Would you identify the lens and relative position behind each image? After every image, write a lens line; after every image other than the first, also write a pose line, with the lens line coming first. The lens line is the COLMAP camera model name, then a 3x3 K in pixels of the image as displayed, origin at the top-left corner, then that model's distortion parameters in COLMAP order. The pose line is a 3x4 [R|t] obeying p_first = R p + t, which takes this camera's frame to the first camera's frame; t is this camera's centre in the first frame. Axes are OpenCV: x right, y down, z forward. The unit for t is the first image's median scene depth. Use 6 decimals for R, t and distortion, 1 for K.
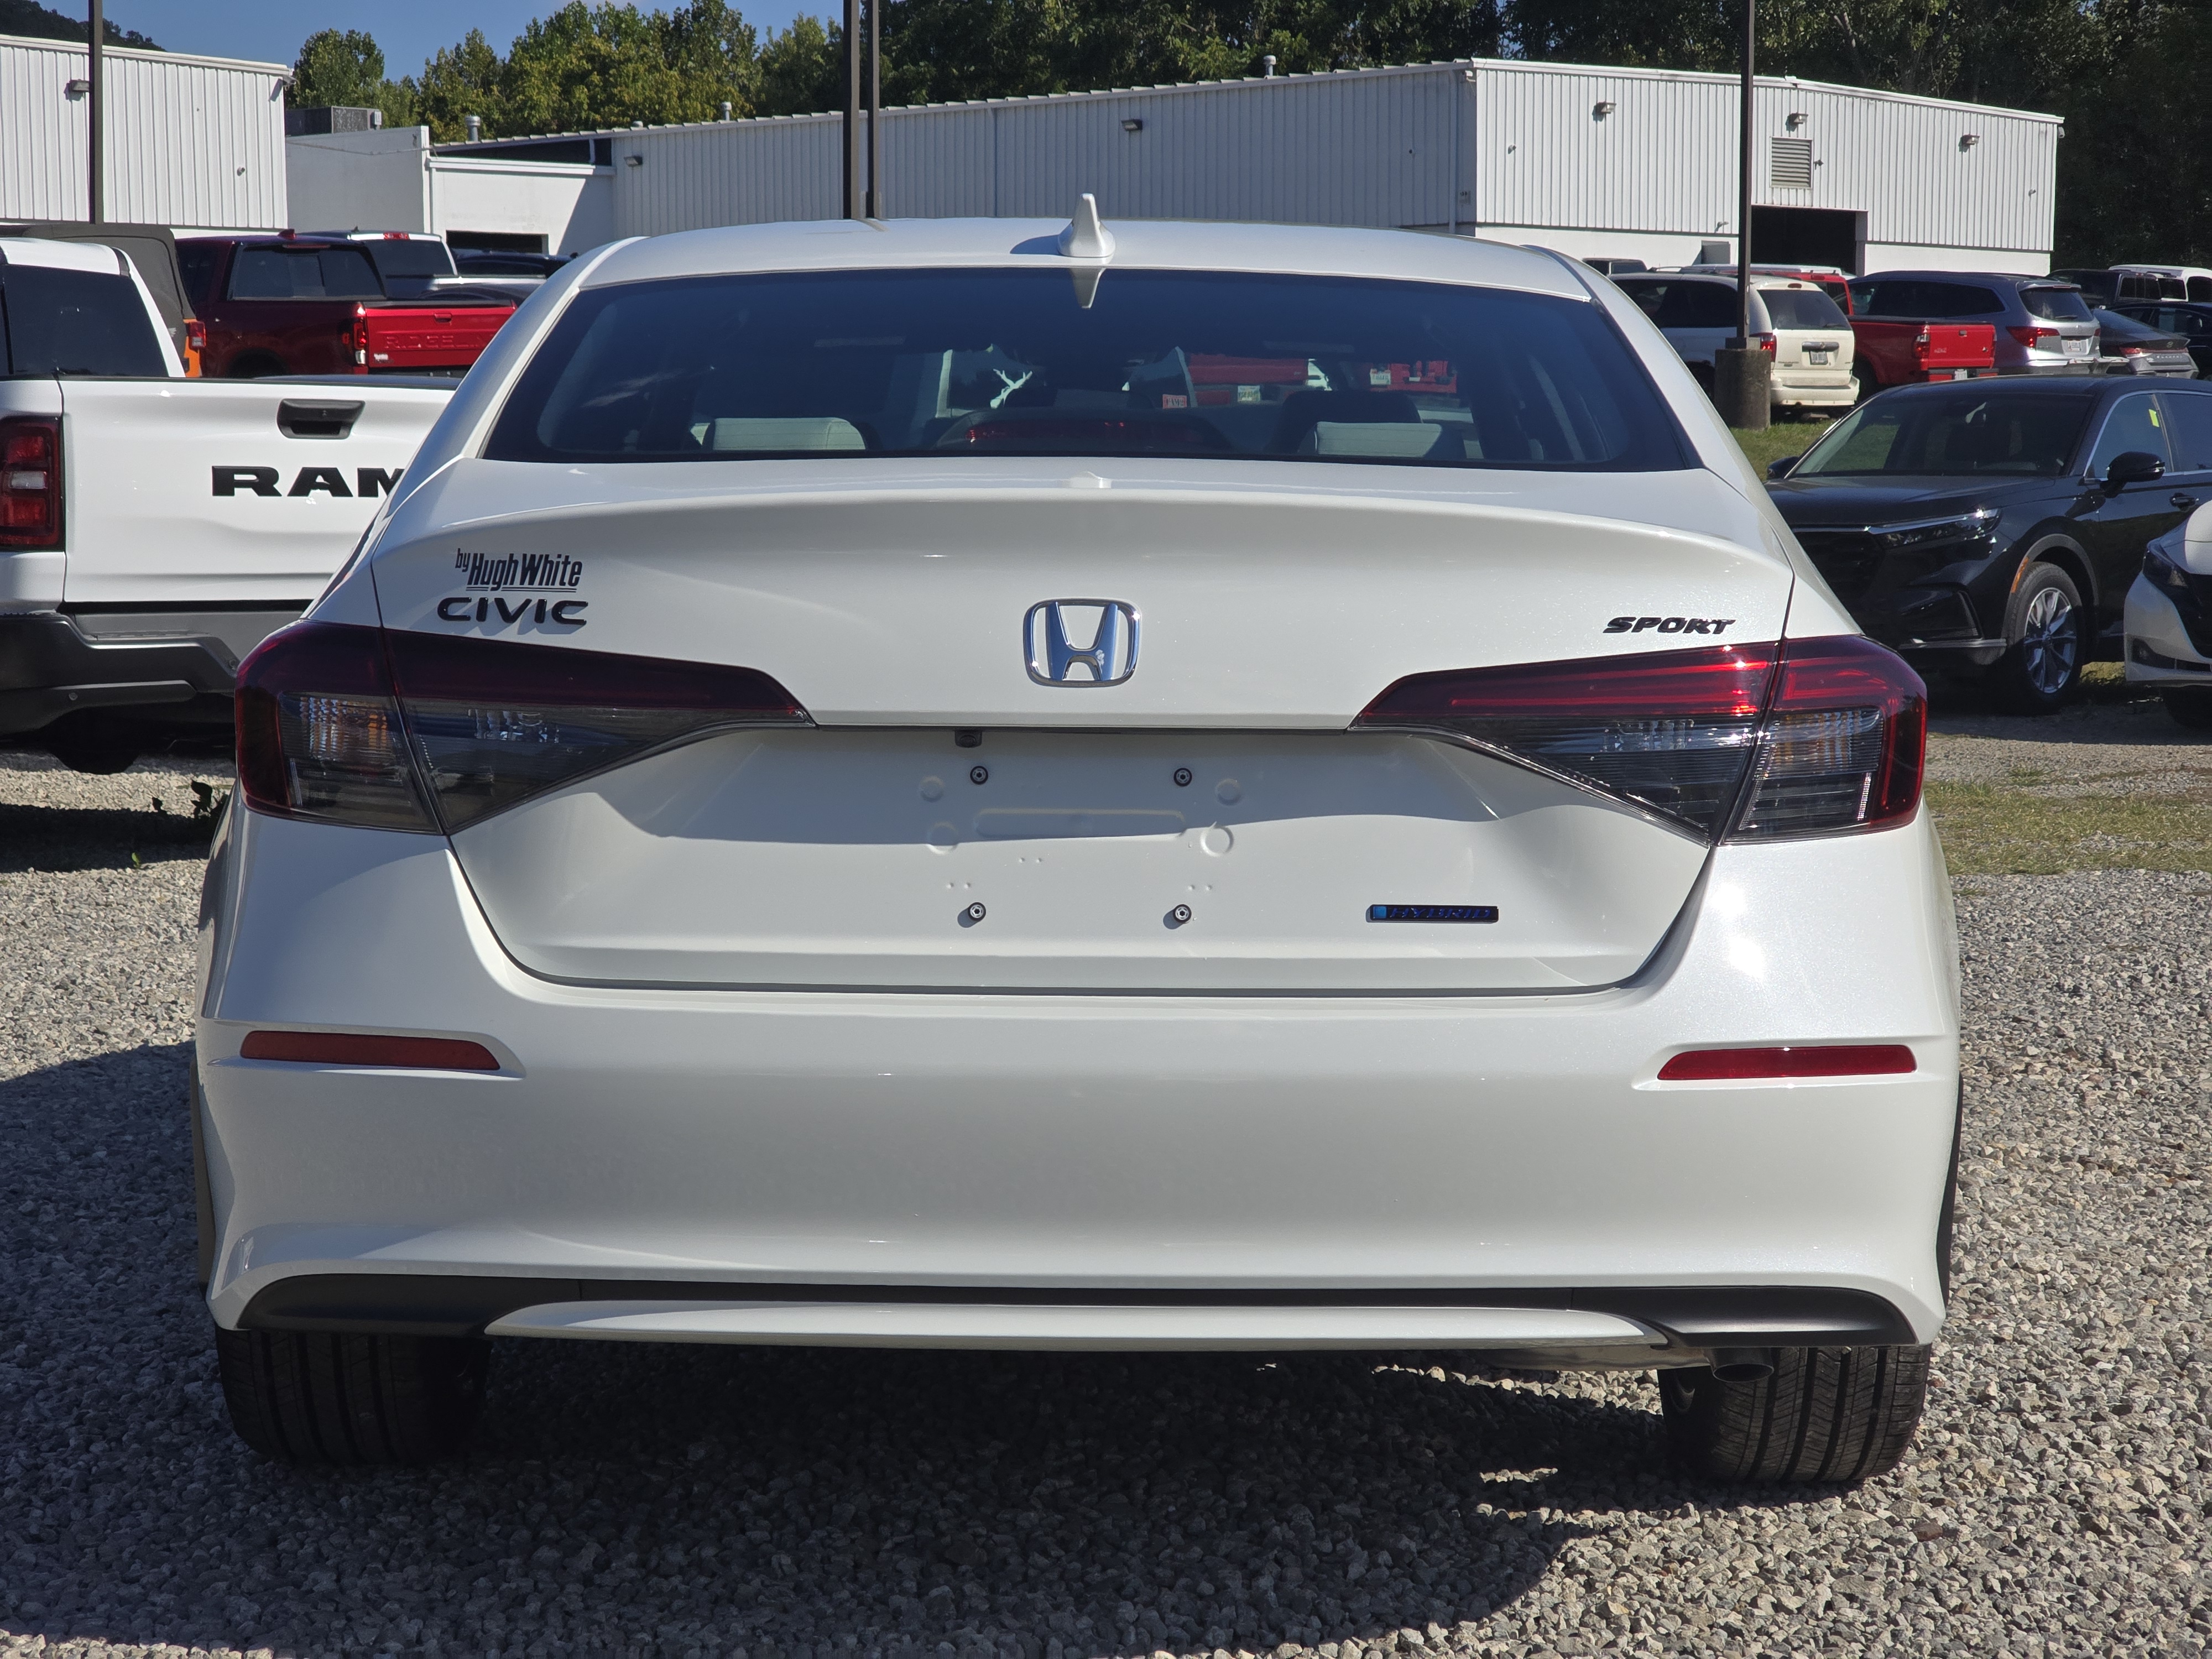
lens RADIAL K [[4376.4, 0, 1106.0], [0, 4376.4, 829.5], [0, 0, 1]] dist [-0.277036, 0.057127]
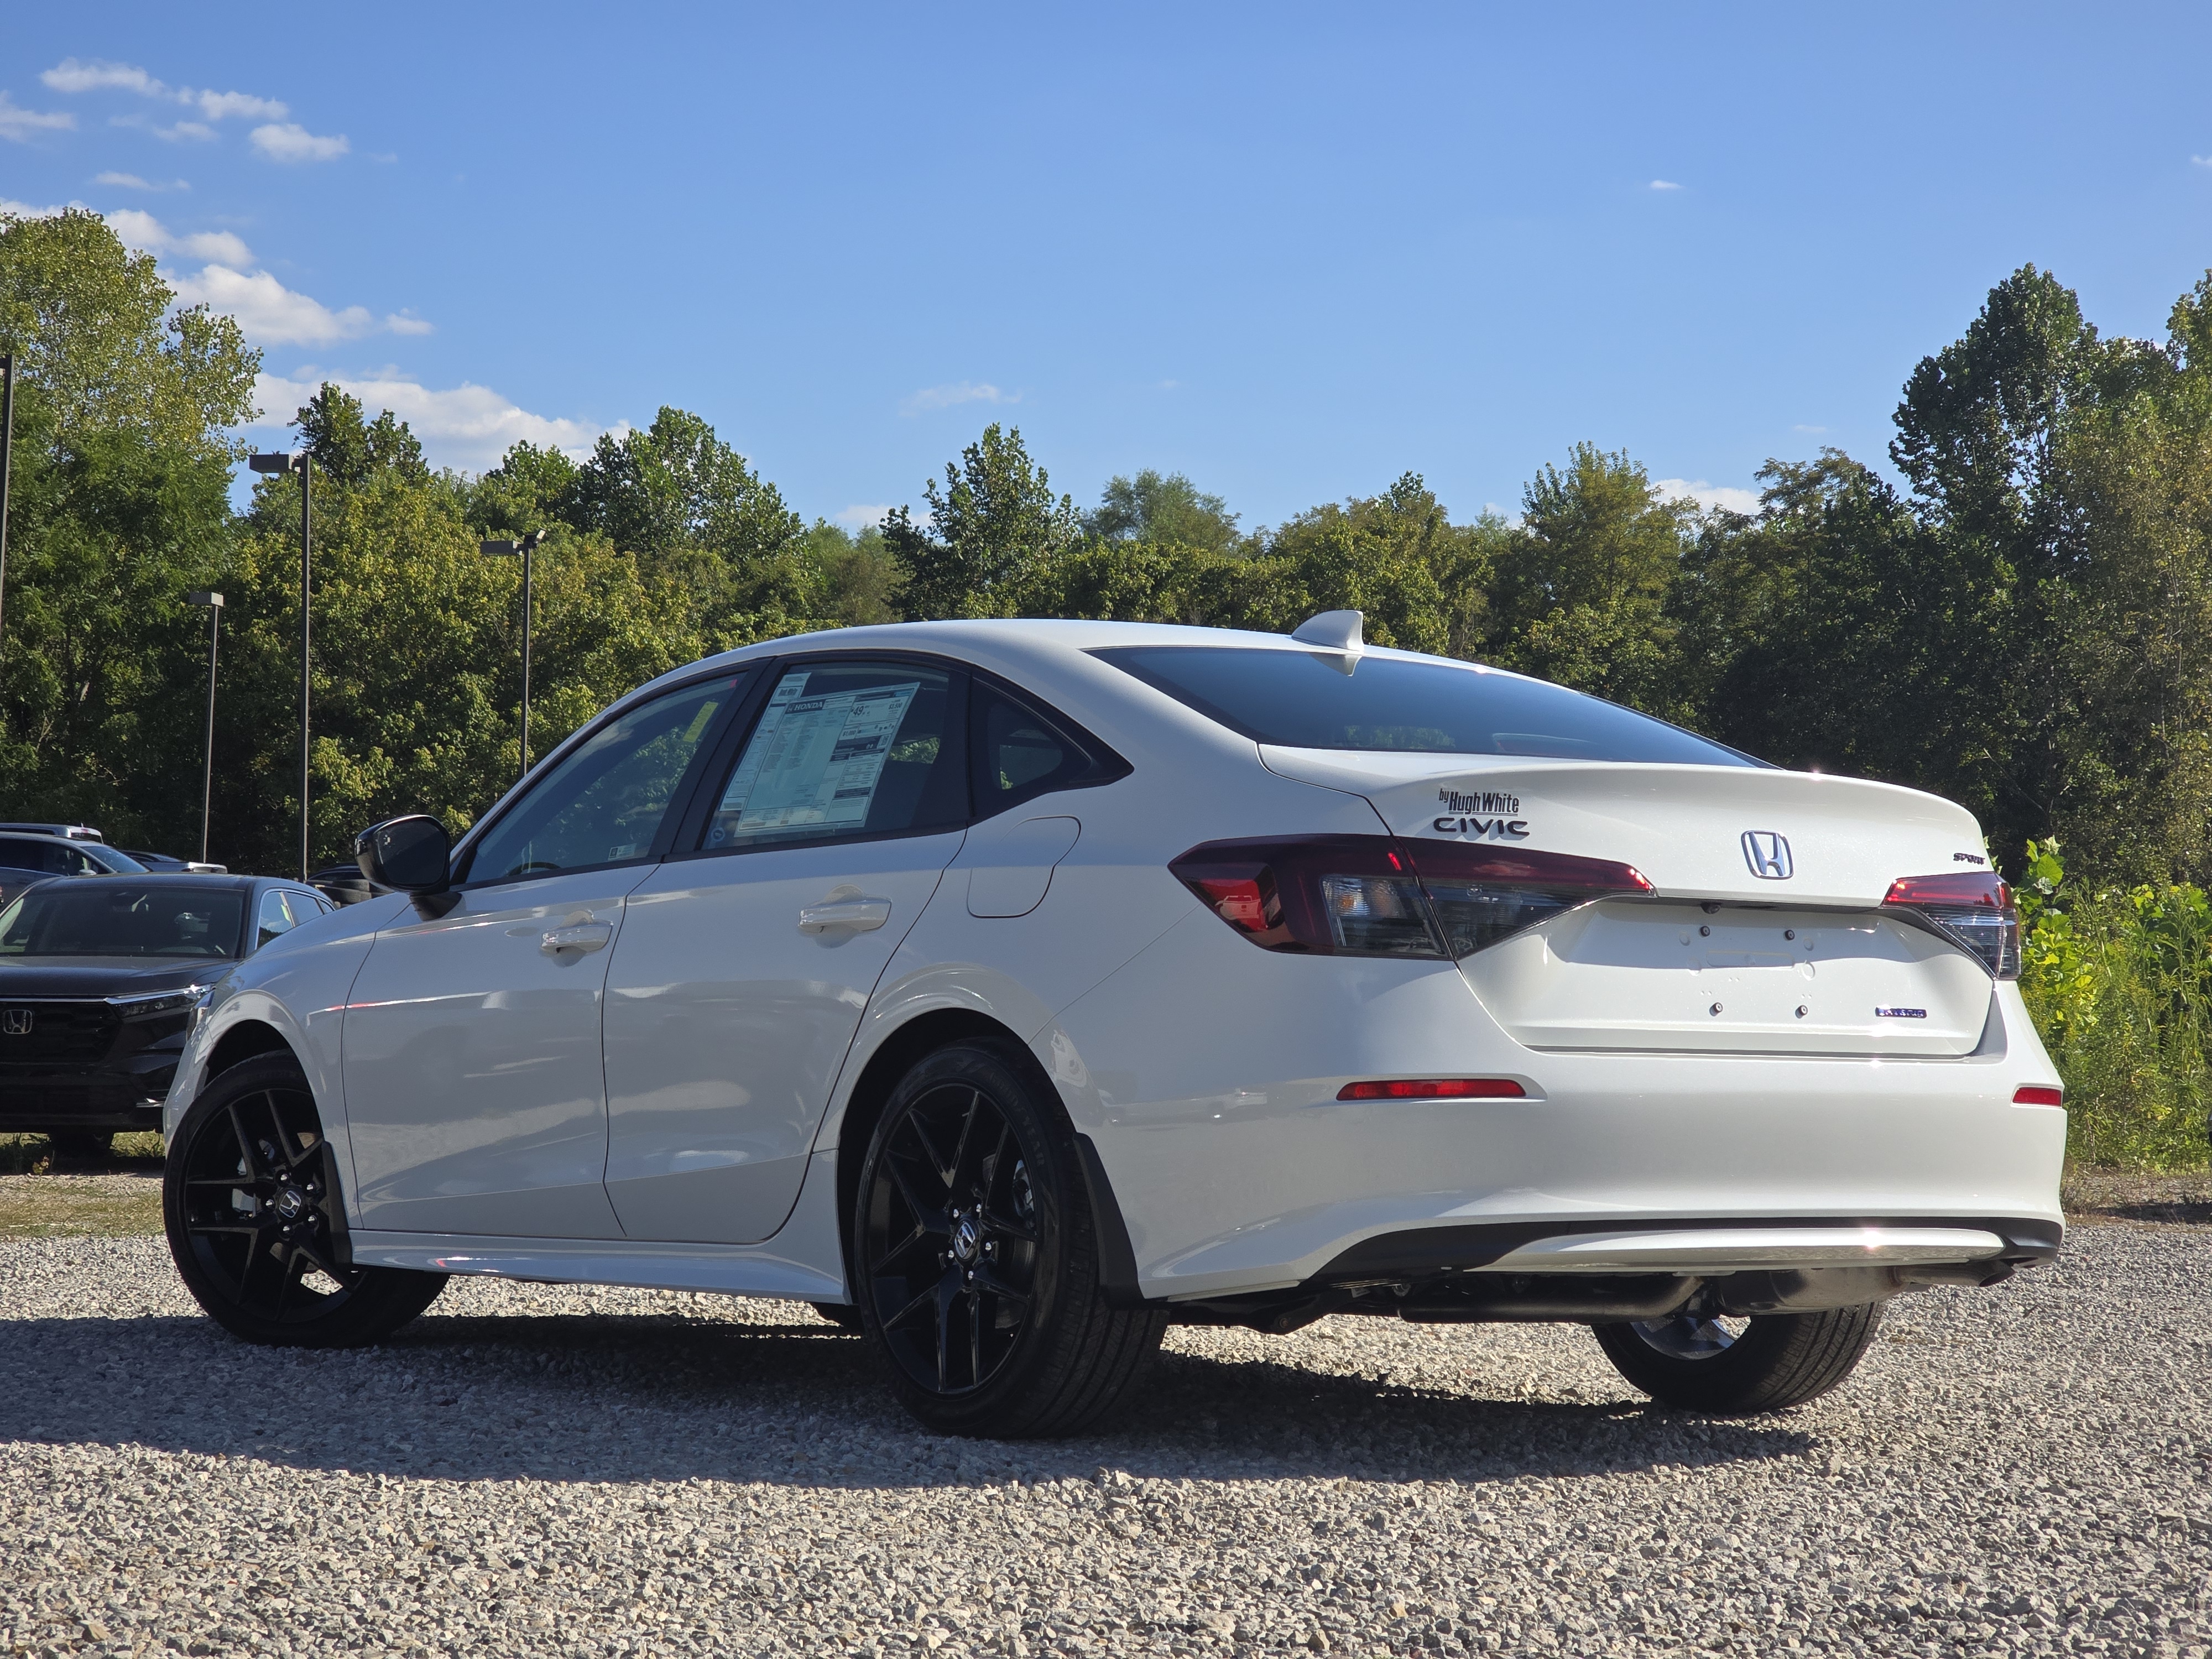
lens RADIAL K [[4376.4, 0, 1106.0], [0, 4376.4, 829.5], [0, 0, 1]] dist [-0.277036, 0.057127]
pose [[0.820414, 0.041510, 0.570261, -1.214727], [0.034024, 0.992049, -0.121163, 0.149468], [-0.570756, 0.118807, 0.812479, -0.277434]]
